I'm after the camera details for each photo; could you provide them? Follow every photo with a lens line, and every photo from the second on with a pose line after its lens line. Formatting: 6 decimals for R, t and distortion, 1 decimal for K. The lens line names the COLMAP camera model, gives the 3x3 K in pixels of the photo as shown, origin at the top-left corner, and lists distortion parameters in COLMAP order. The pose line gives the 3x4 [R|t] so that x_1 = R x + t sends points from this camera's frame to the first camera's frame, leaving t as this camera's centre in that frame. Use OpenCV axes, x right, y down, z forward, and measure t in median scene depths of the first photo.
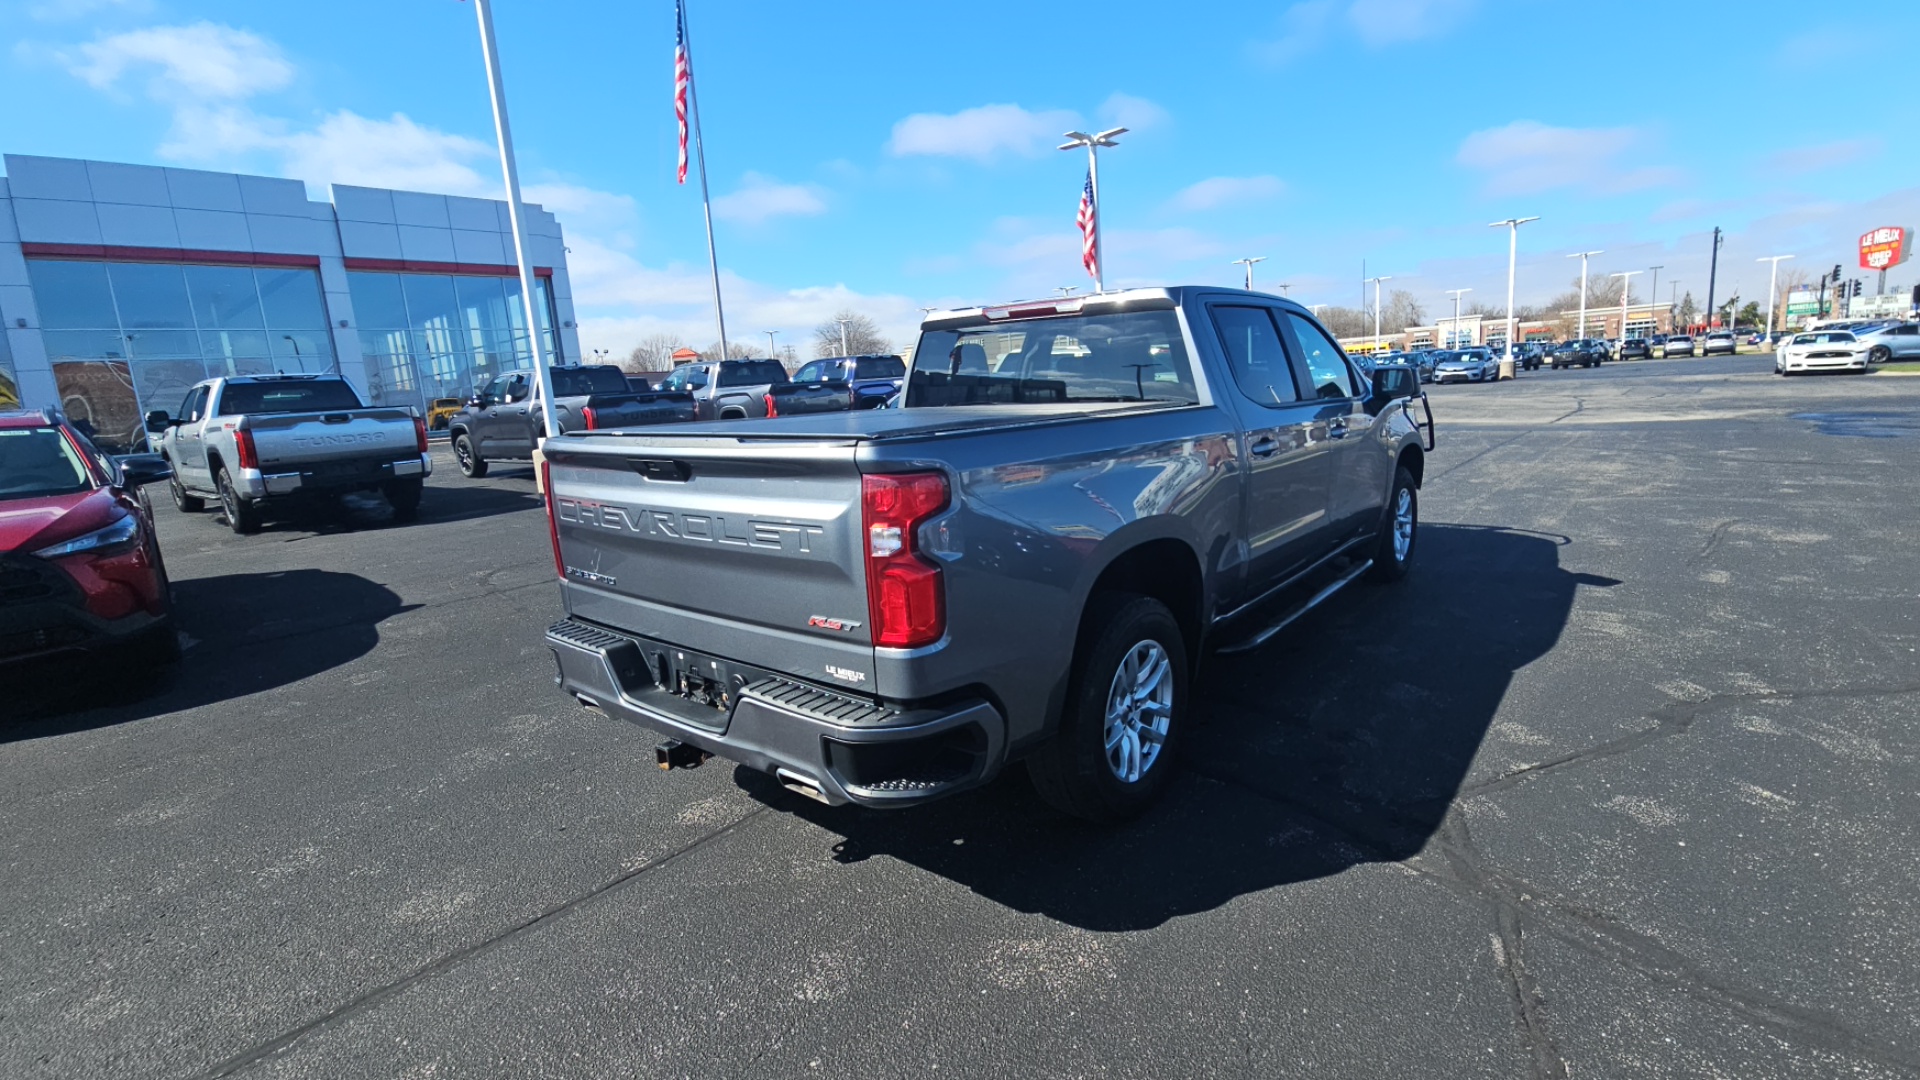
lens RADIAL K [[861.3, 0, 981.2], [0, 861.3, 547.8], [0, 0, 1]] dist [0.007160, -0.005355]
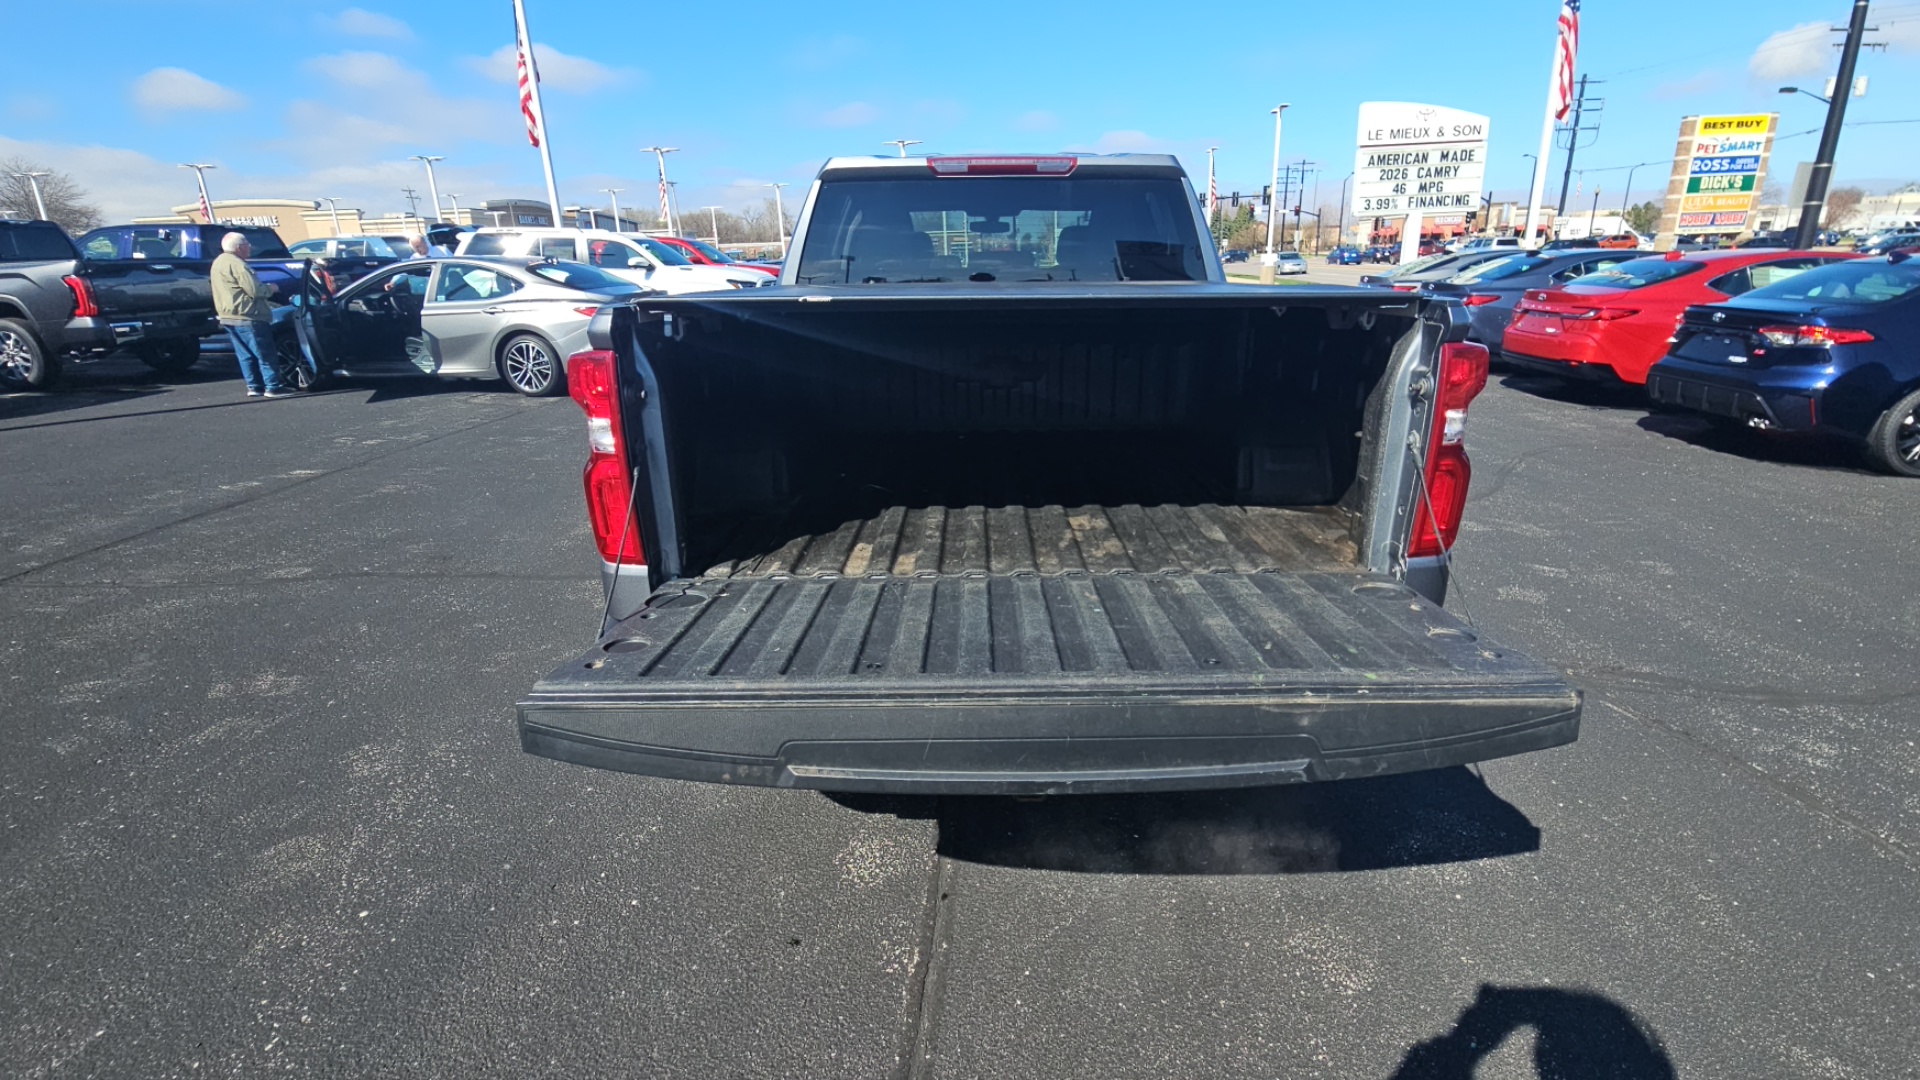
lens RADIAL K [[861.3, 0, 981.2], [0, 861.3, 545.0], [0, 0, 1]] dist [0.007160, -0.005355]
pose [[0.782200, -0.155154, 0.603399, -0.100021], [0.093614, 0.986769, 0.132377, -0.004746], [-0.615954, -0.047059, 0.786375, 0.064360]]
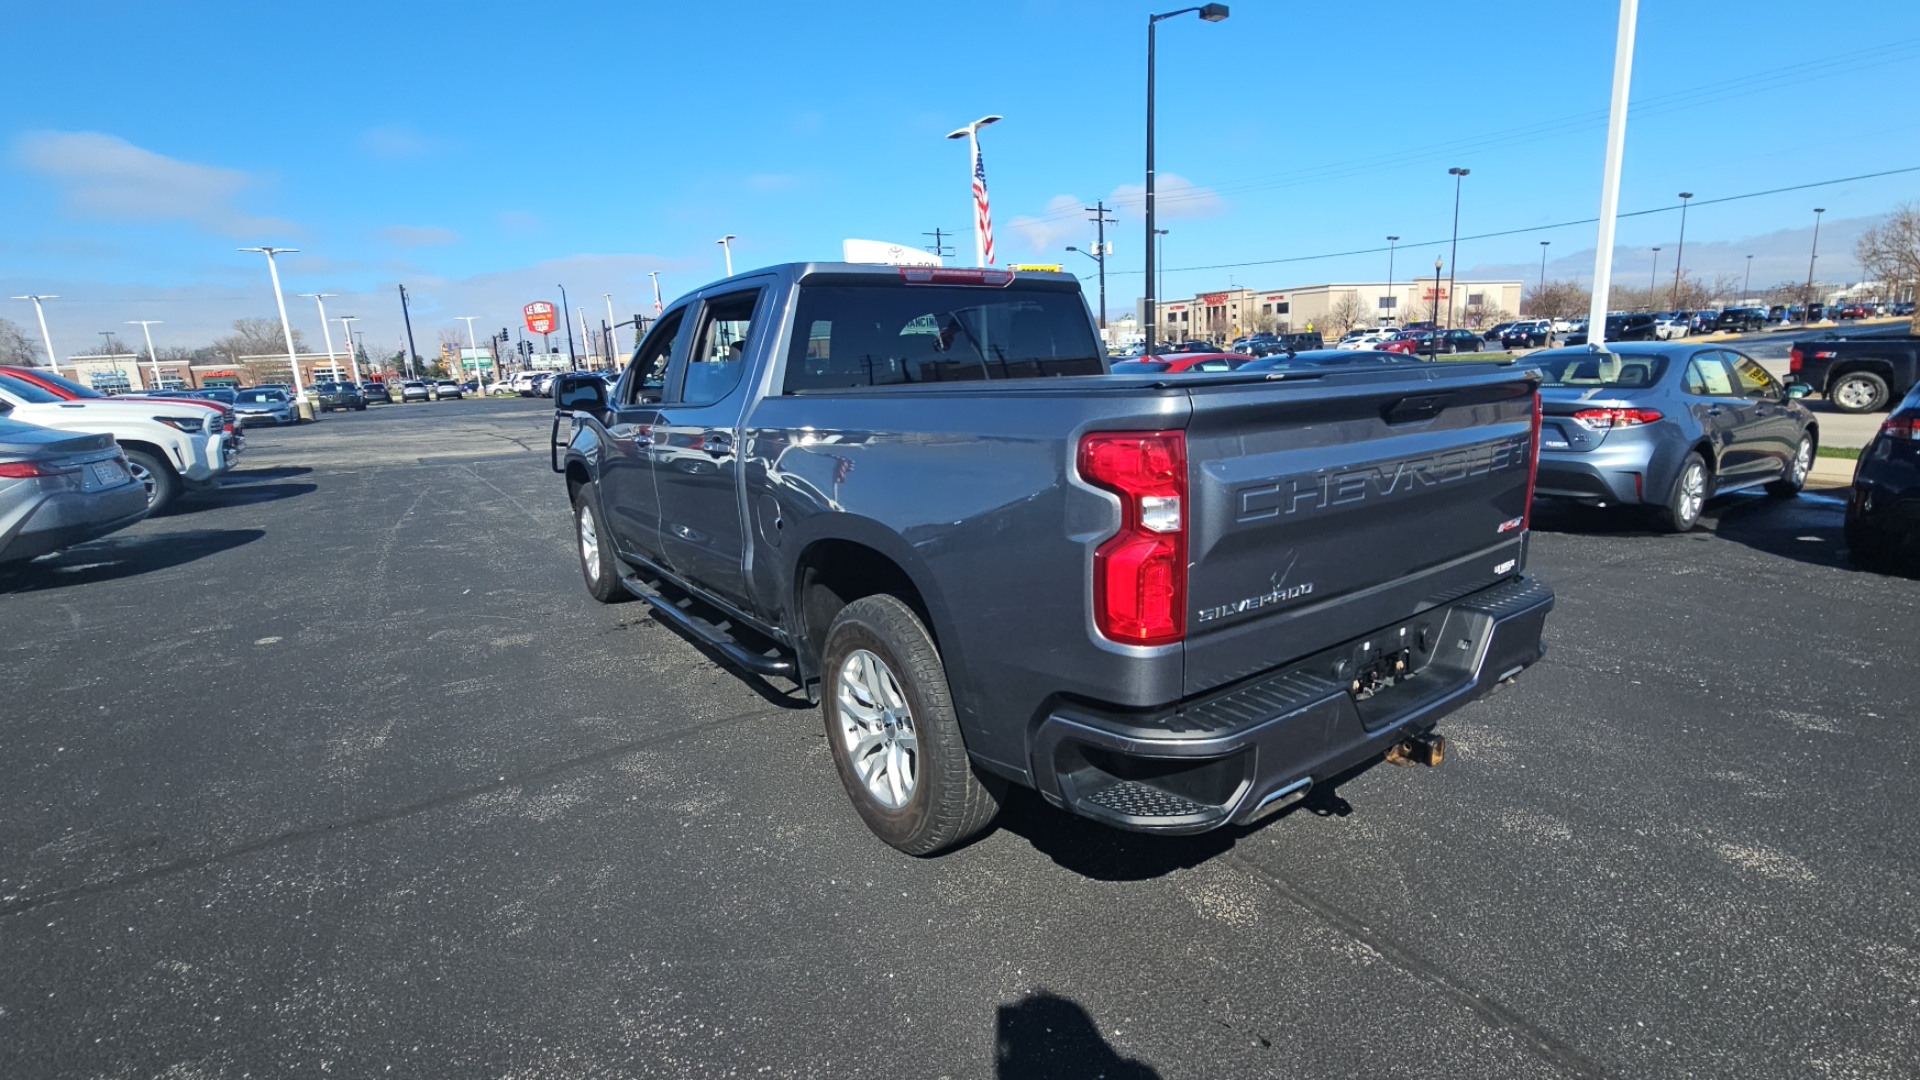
lens RADIAL K [[861.3, 0, 980.3], [0, 861.3, 544.7], [0, 0, 1]] dist [0.007160, -0.005355]
pose [[0.270438, -0.158302, 0.949633, -0.161688], [0.213222, 0.971742, 0.101265, -0.017107], [-0.938829, 0.175097, 0.296550, 0.145711]]
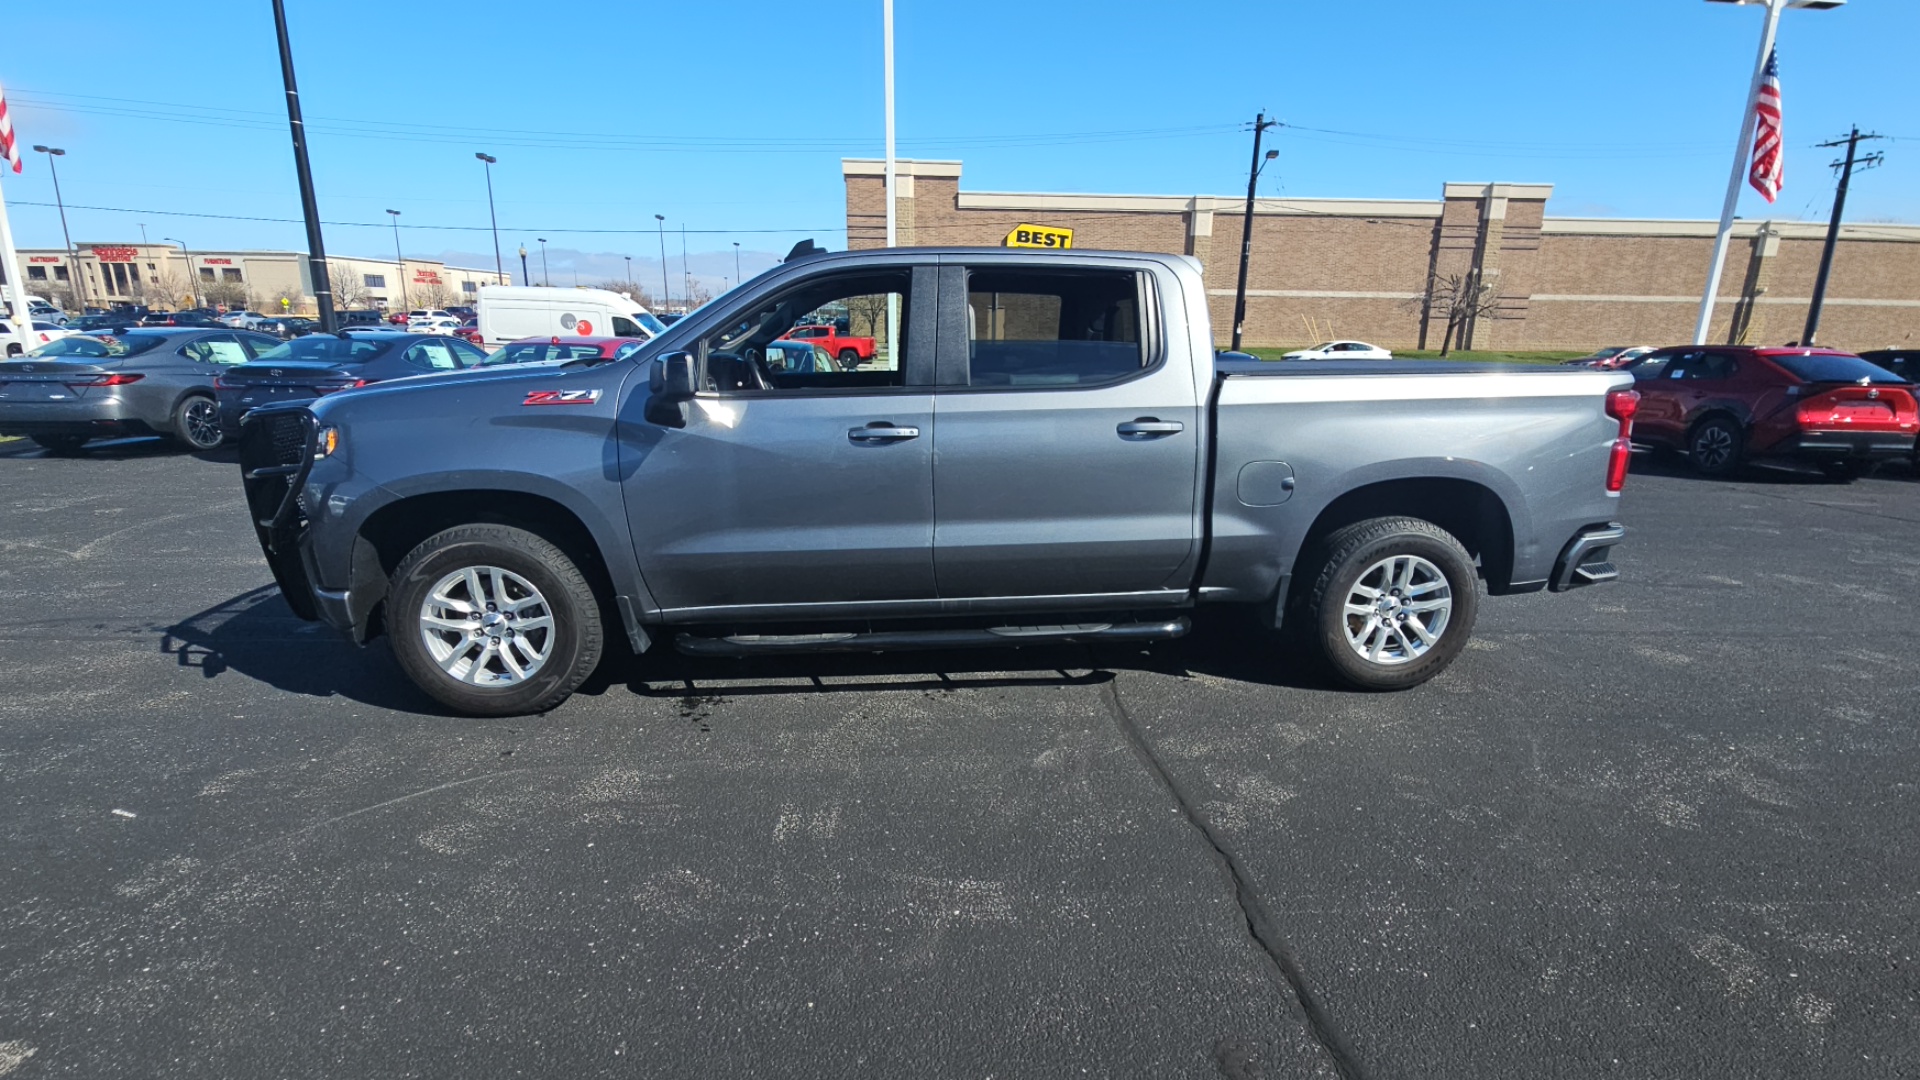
lens RADIAL K [[861.3, 0, 987.3], [0, 861.3, 540.5], [0, 0, 1]] dist [0.007160, -0.005355]
pose [[-0.699036, -0.120777, 0.704813, -0.114166], [0.168353, 0.930132, 0.326361, -0.068184], [-0.694986, 0.346795, -0.629862, 0.372354]]
